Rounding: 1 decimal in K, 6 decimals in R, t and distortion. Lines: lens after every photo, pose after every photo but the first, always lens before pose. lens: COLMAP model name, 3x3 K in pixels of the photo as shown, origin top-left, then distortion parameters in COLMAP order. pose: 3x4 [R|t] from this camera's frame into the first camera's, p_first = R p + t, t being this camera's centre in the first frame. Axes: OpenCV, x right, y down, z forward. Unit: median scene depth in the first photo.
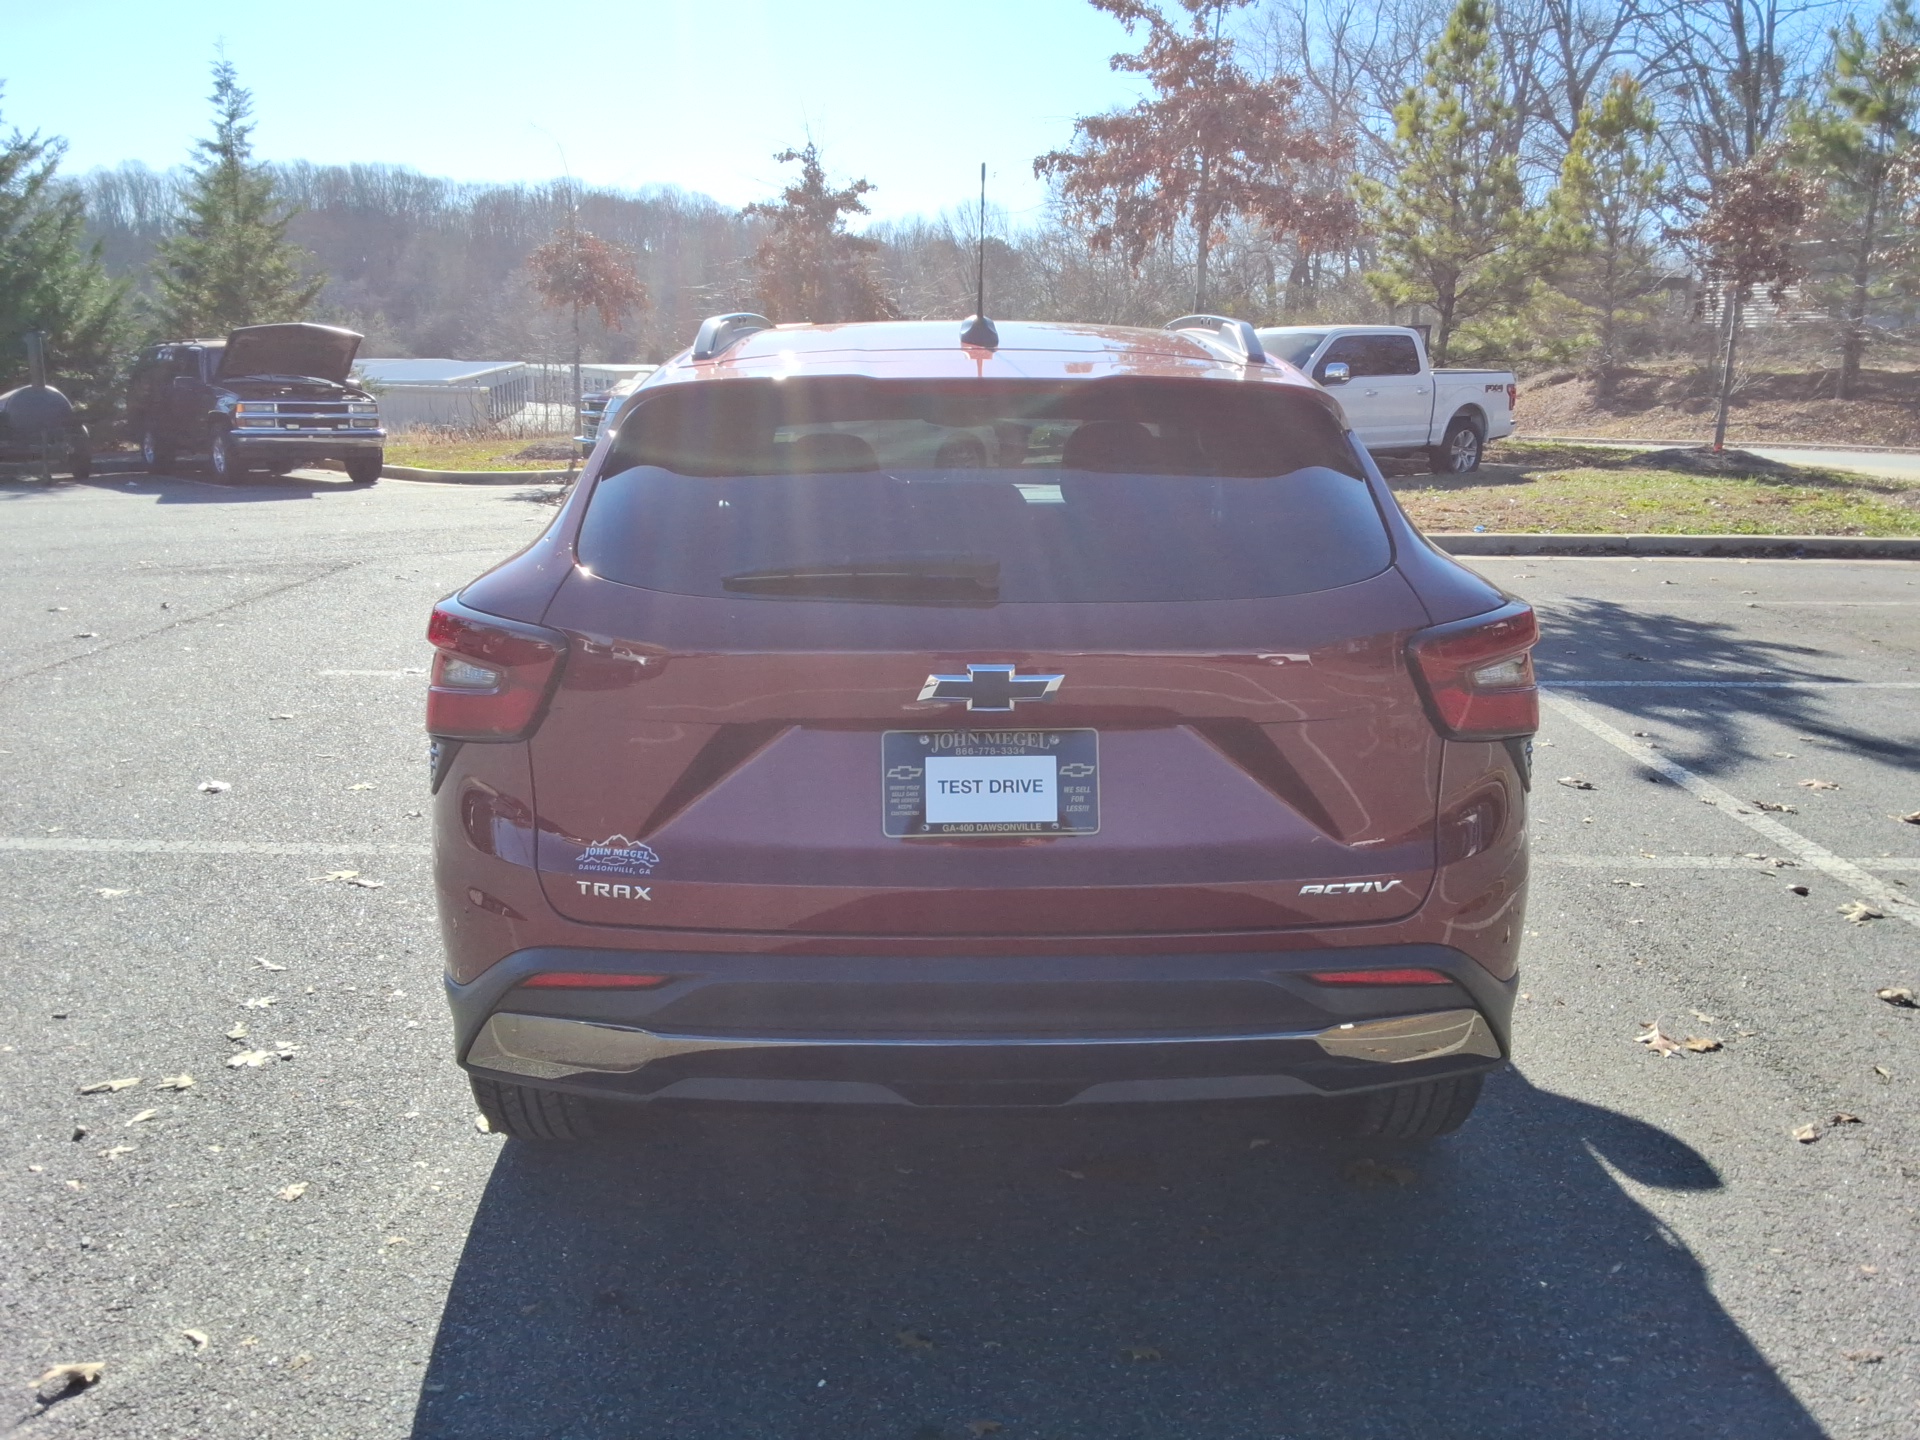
lens RADIAL K [[1537.4, 0, 968.7], [0, 1537.4, 717.2], [0, 0, 1]] dist [0.085570, -0.127774]
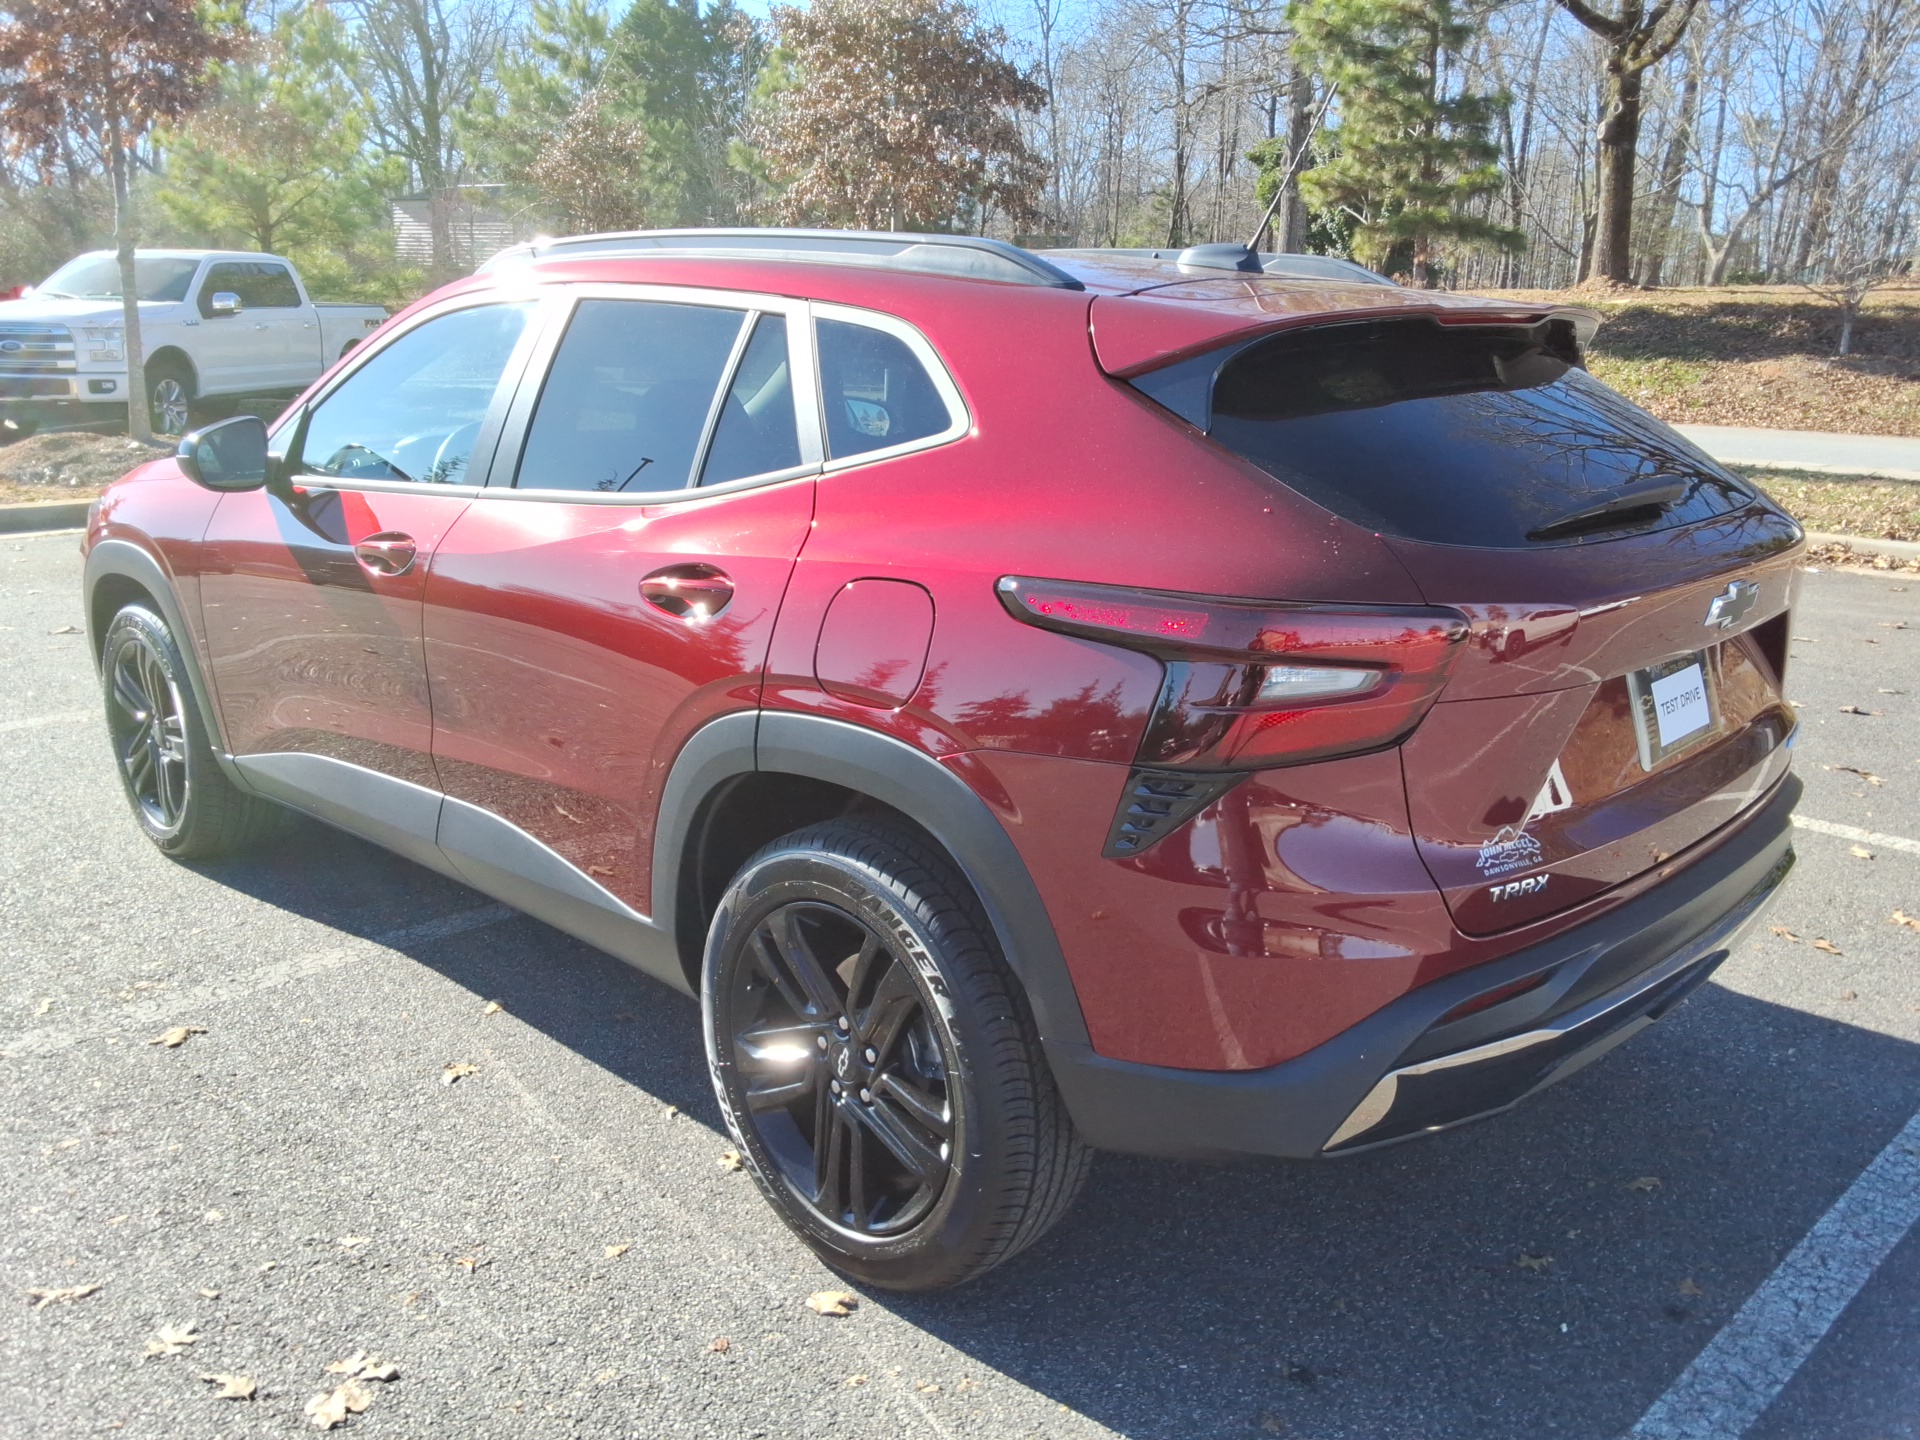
lens RADIAL K [[1537.4, 0, 981.0], [0, 1537.4, 715.1], [0, 0, 1]] dist [0.085570, -0.127774]
pose [[0.699784, -0.175157, 0.692548, -0.155537], [0.148605, 0.983959, 0.098703, -0.018042], [-0.698727, 0.033845, 0.714588, 0.084228]]
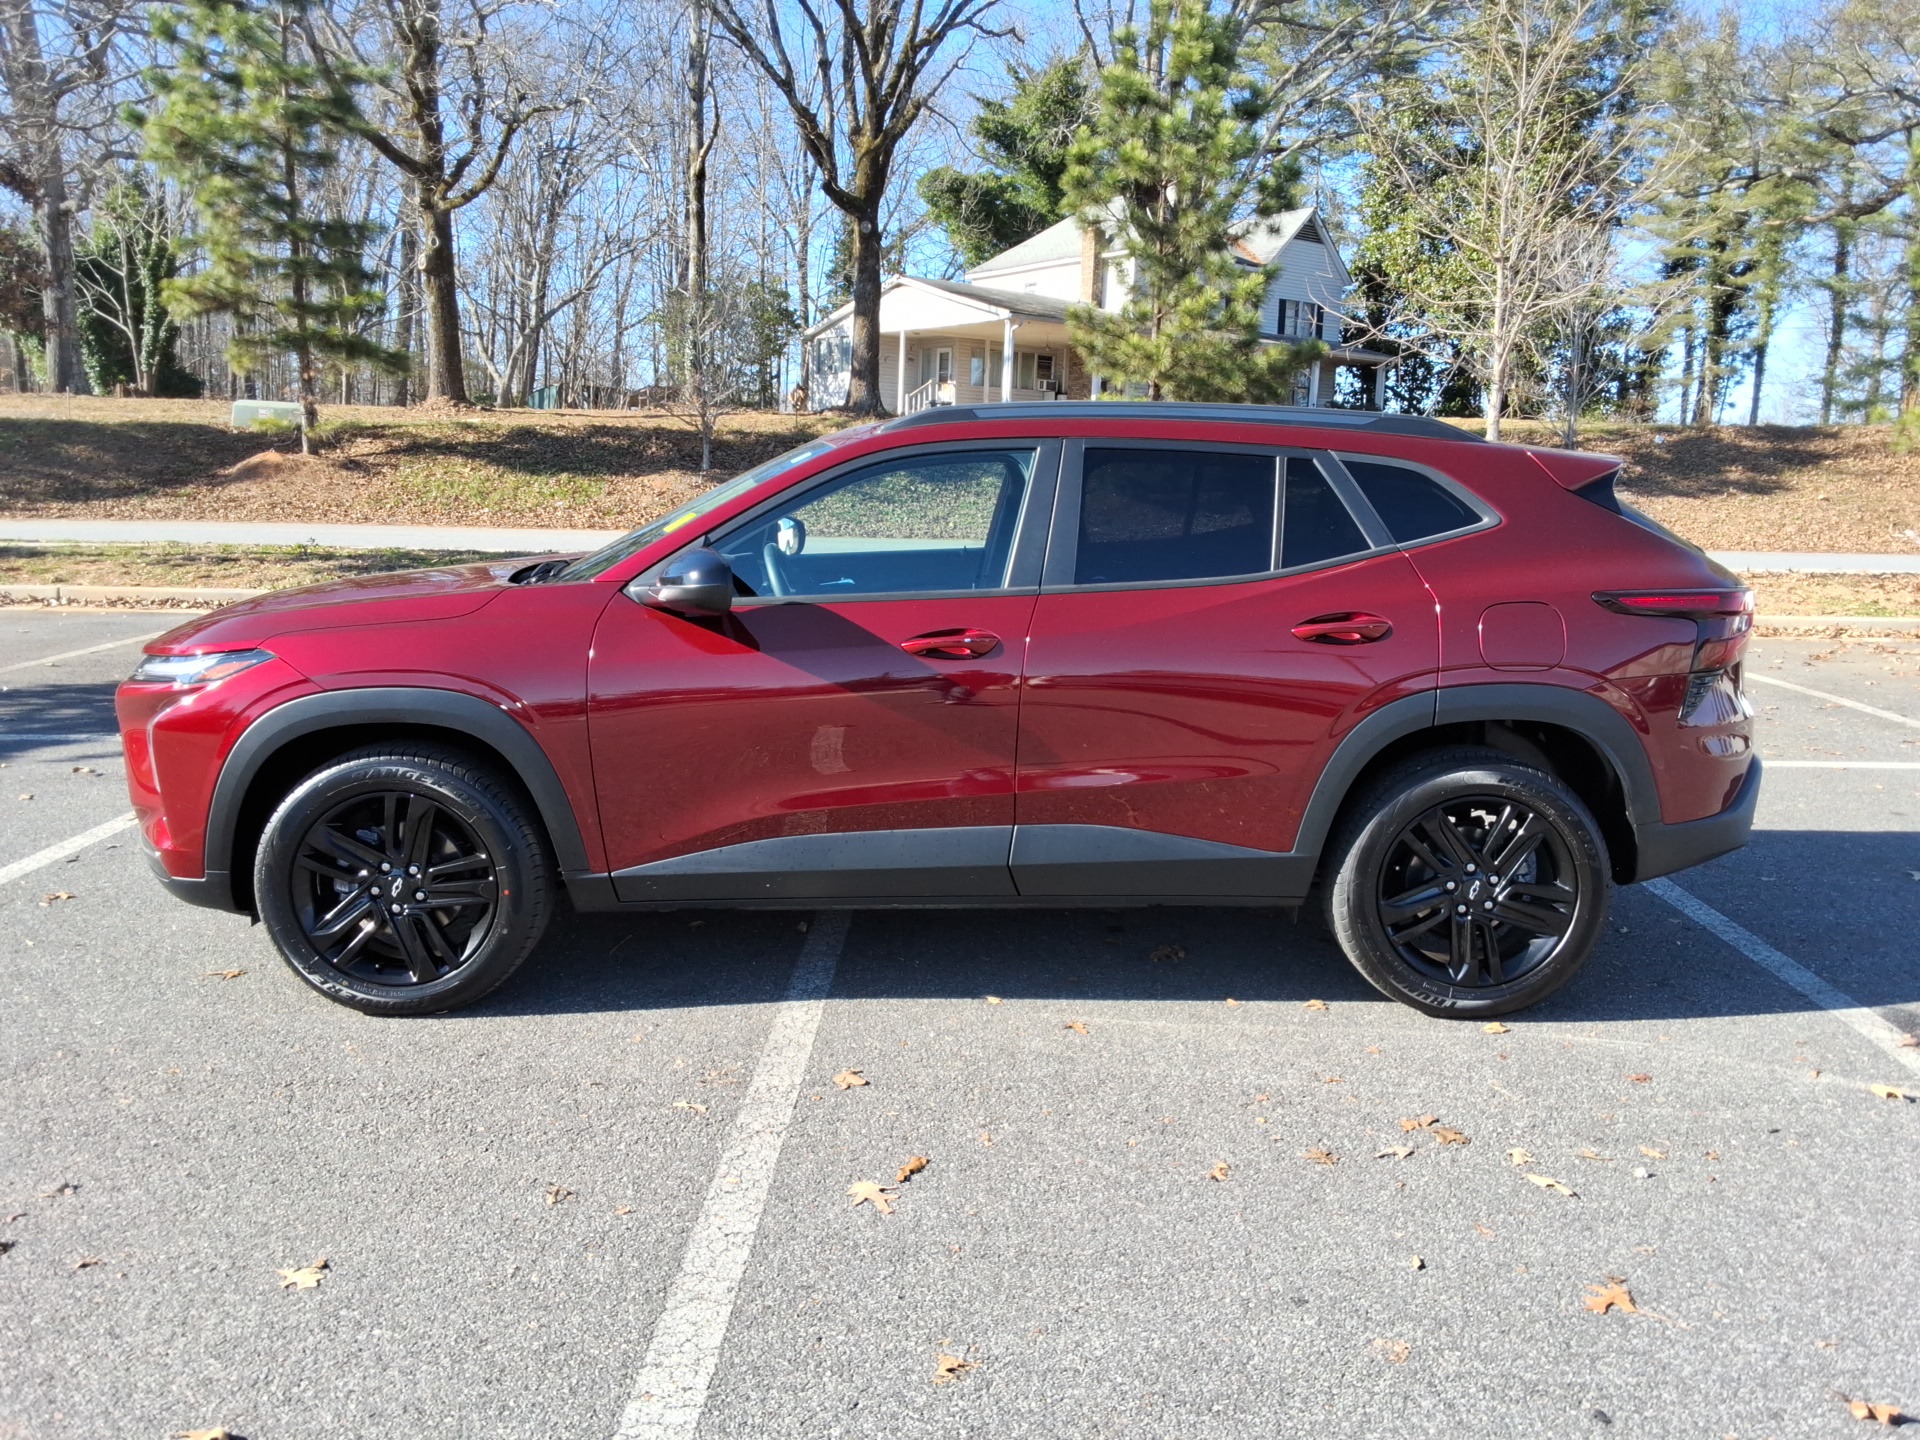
lens RADIAL K [[1537.4, 0, 966.1], [0, 1537.4, 730.9], [0, 0, 1]] dist [0.085570, -0.127774]
pose [[-0.002485, -0.184427, 0.982843, -0.327142], [0.201115, 0.962672, 0.181151, -0.064750], [-0.979565, 0.198114, 0.034699, 0.285157]]
